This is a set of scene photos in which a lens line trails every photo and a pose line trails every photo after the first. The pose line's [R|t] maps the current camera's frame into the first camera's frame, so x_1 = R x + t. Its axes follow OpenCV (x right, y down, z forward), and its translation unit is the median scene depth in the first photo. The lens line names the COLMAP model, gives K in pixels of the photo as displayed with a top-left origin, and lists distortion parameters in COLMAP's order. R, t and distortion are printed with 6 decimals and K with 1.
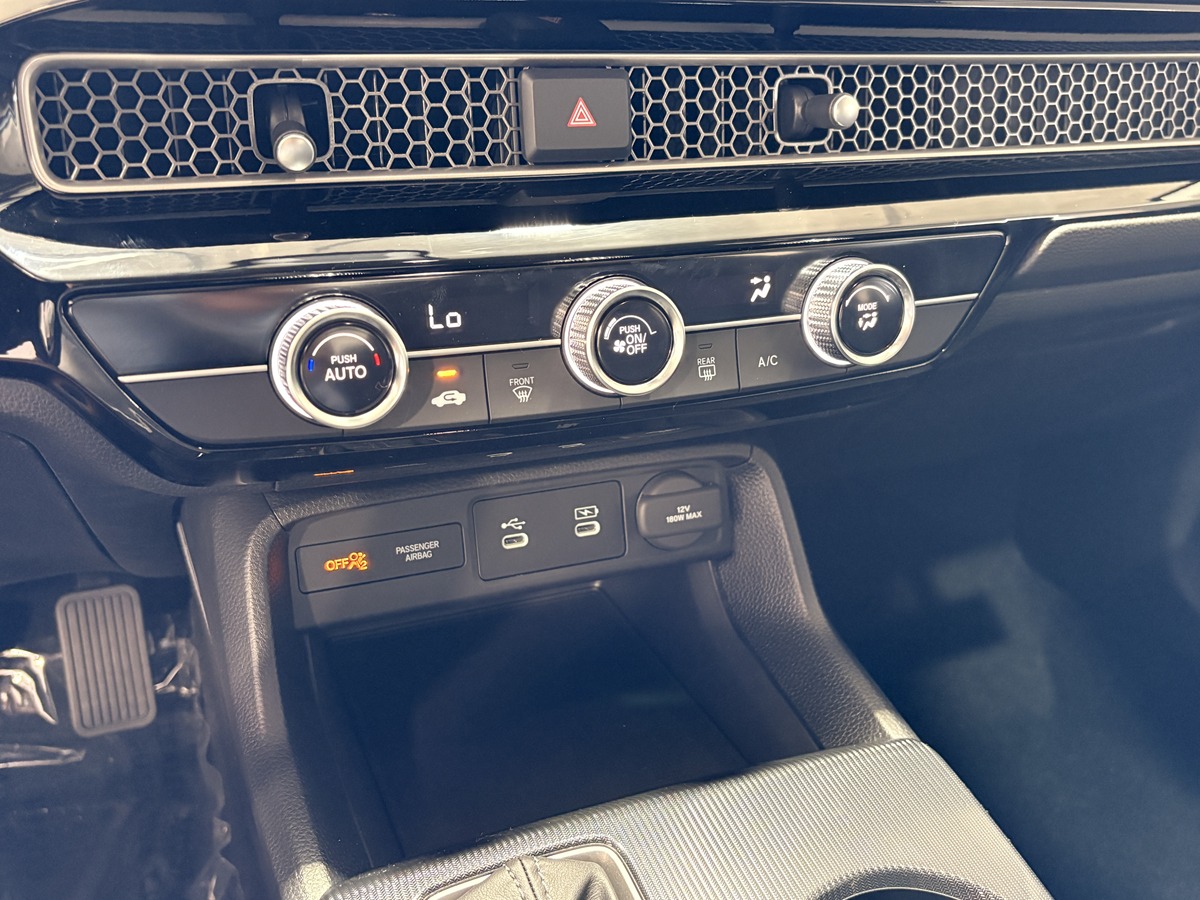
lens RADIAL K [[1202.2, 0, 600.0], [0, 1202.2, 450.0], [0, 0, 1]] dist [0.075719, -0.191407]
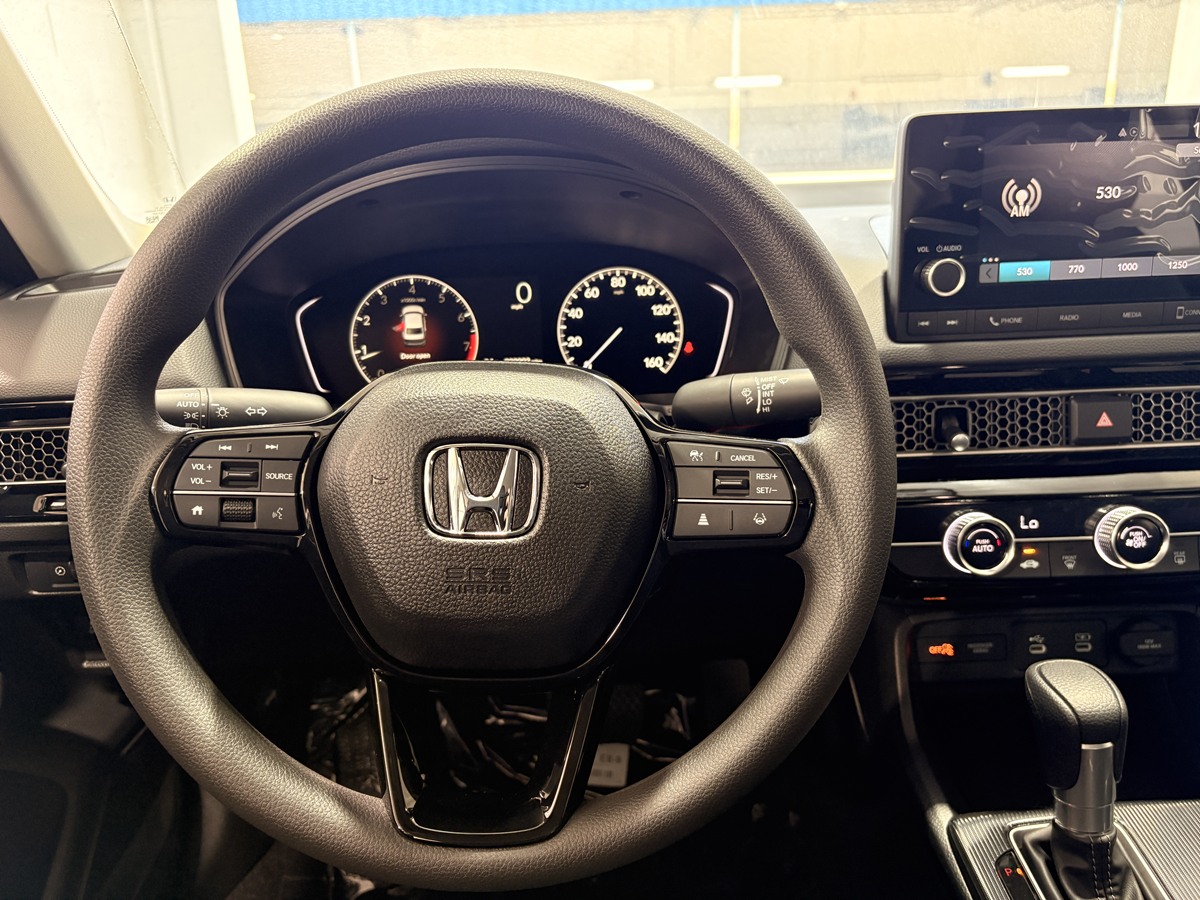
lens RADIAL K [[906.3, 0, 600.3], [0, 906.3, 457.0], [0, 0, 1]] dist [0.032067, -0.036774]
pose [[0.922284, 0.025956, -0.385641, -0.179326], [-0.084250, 0.987252, -0.135039, 0.038585], [0.377219, 0.157035, 0.912713, -0.562650]]
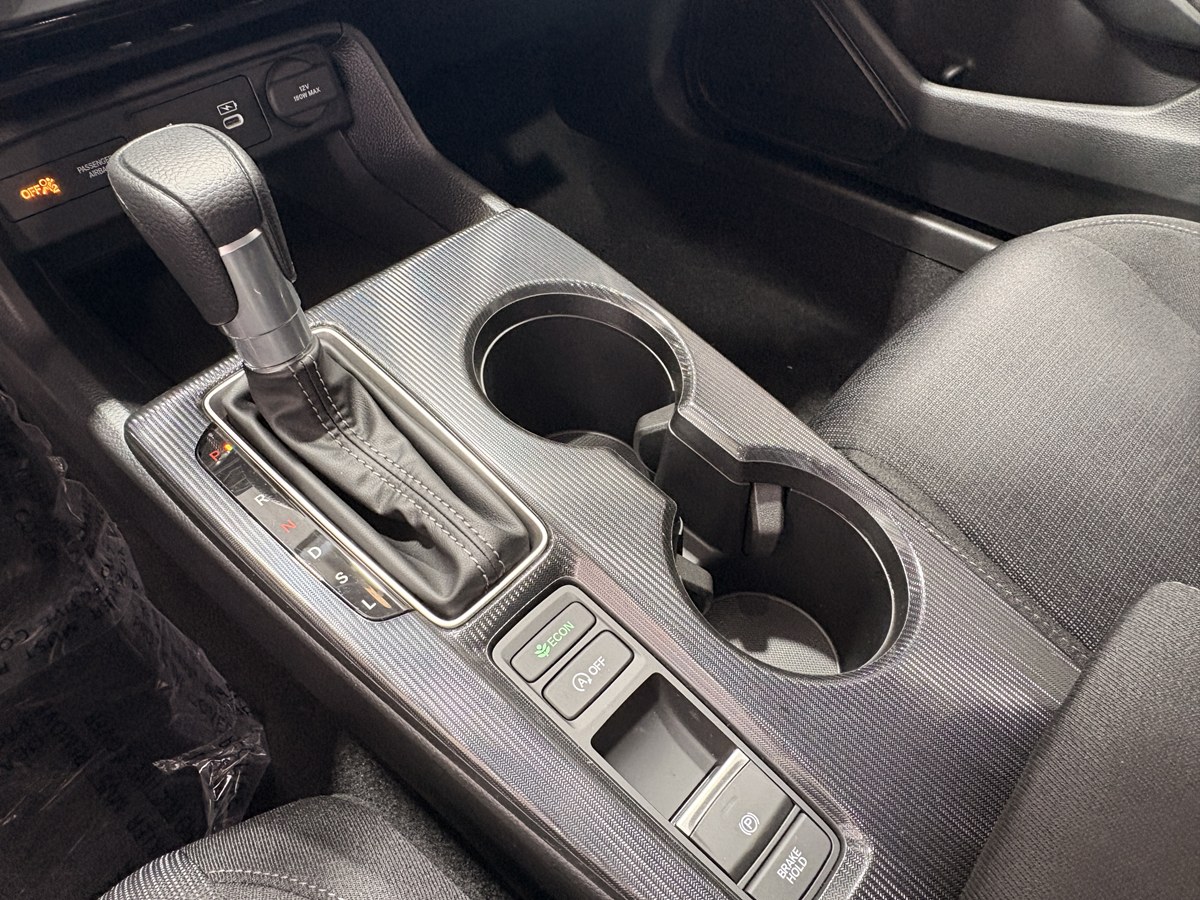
lens RADIAL K [[827.0, 0, 562.3], [0, 827.0, 450.4], [0, 0, 1]] dist [-0.004292, -0.002586]
pose [[0.917014, -0.329897, 0.224174, -0.002693], [0.222732, 0.889795, 0.398316, 0.124965], [-0.330872, -0.315331, 0.889432, 0.017870]]
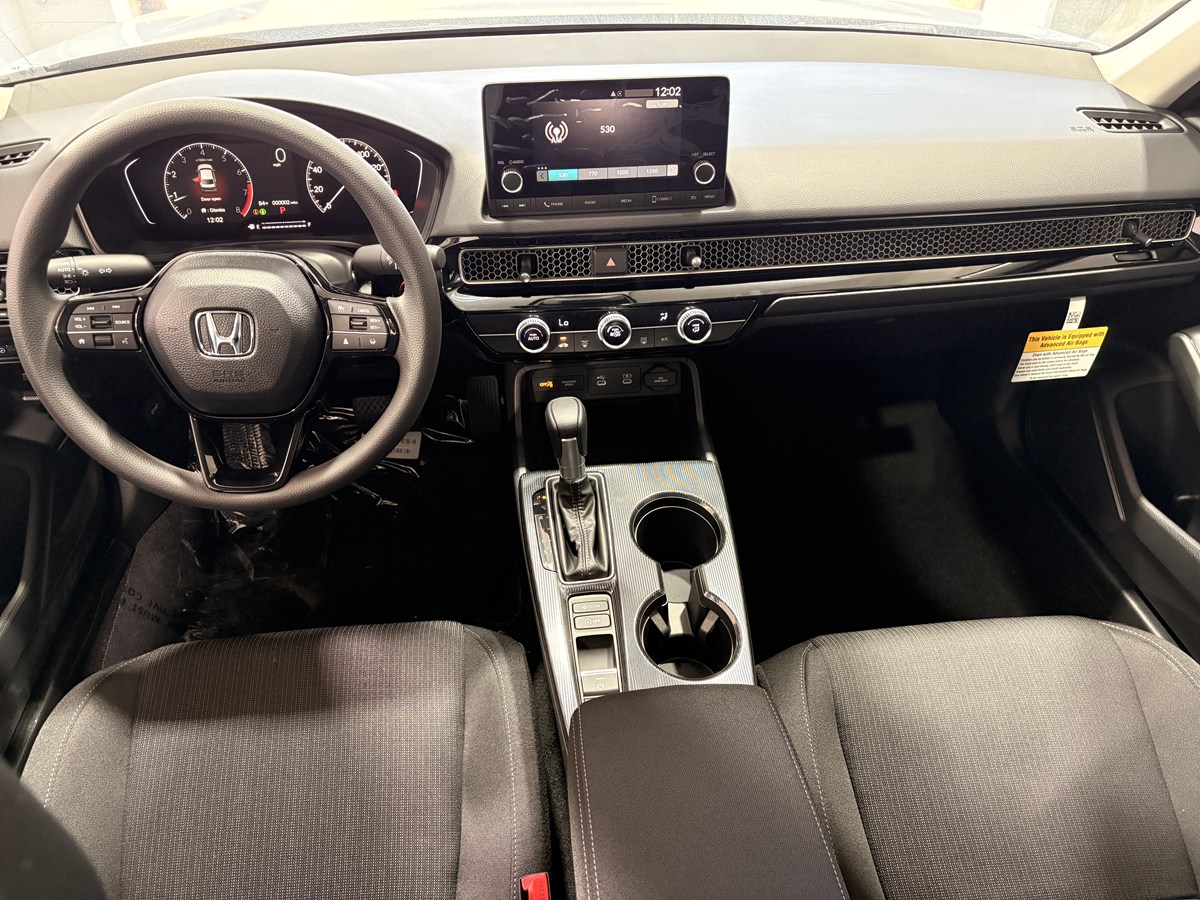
lens RADIAL K [[906.3, 0, 600.3], [0, 906.3, 457.0], [0, 0, 1]] dist [0.032067, -0.036774]
pose [[0.953113, 0.134415, -0.271123, 0.666748], [-0.079125, 0.975463, 0.205452, -0.247355], [0.292086, -0.174366, 0.940363, -1.381456]]
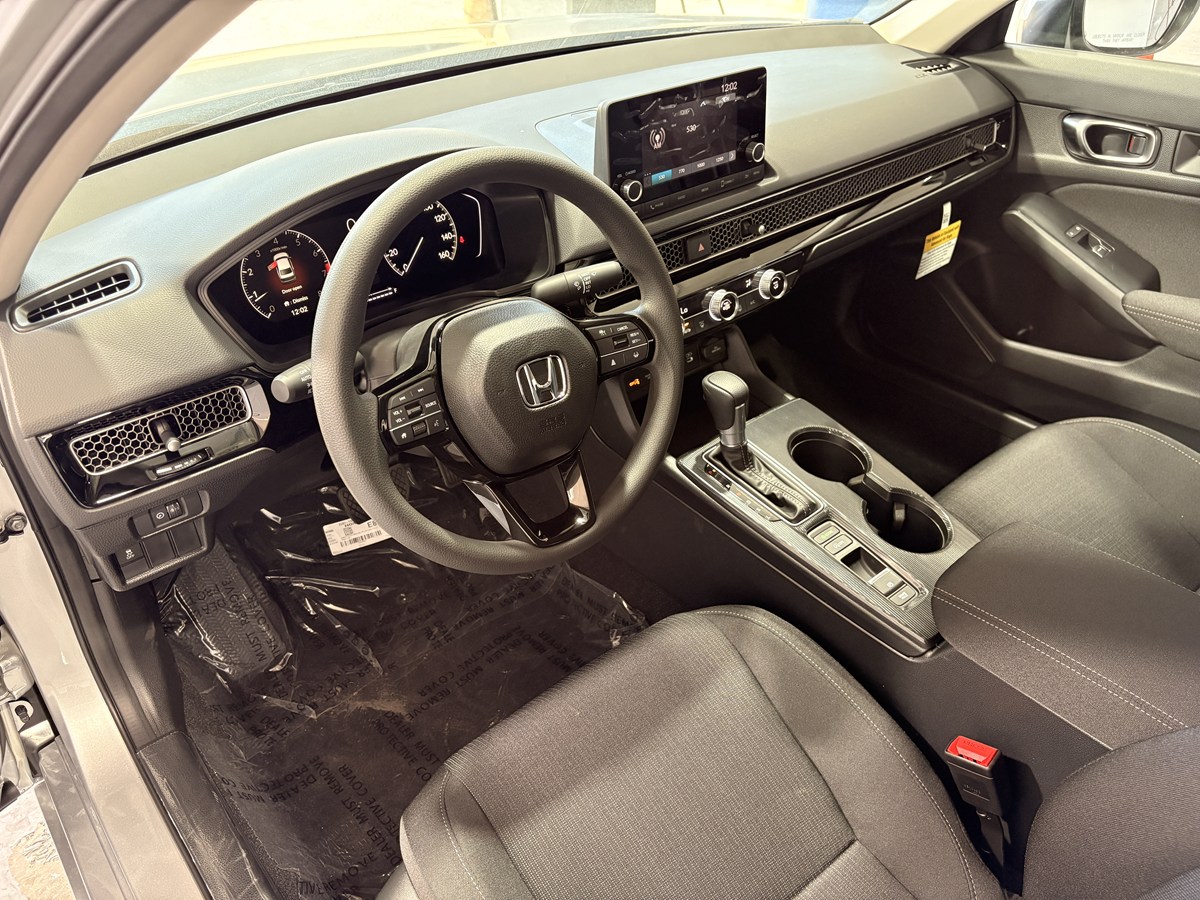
lens RADIAL K [[933.4, 0, 578.1], [0, 933.4, 469.6], [0, 0, 1]] dist [-0.005639, -0.005330]
pose [[0.960830, -0.216792, 0.172645, -0.951562], [0.182553, 0.963807, 0.194293, -0.228269], [-0.208517, -0.155166, 0.965631, -1.671806]]
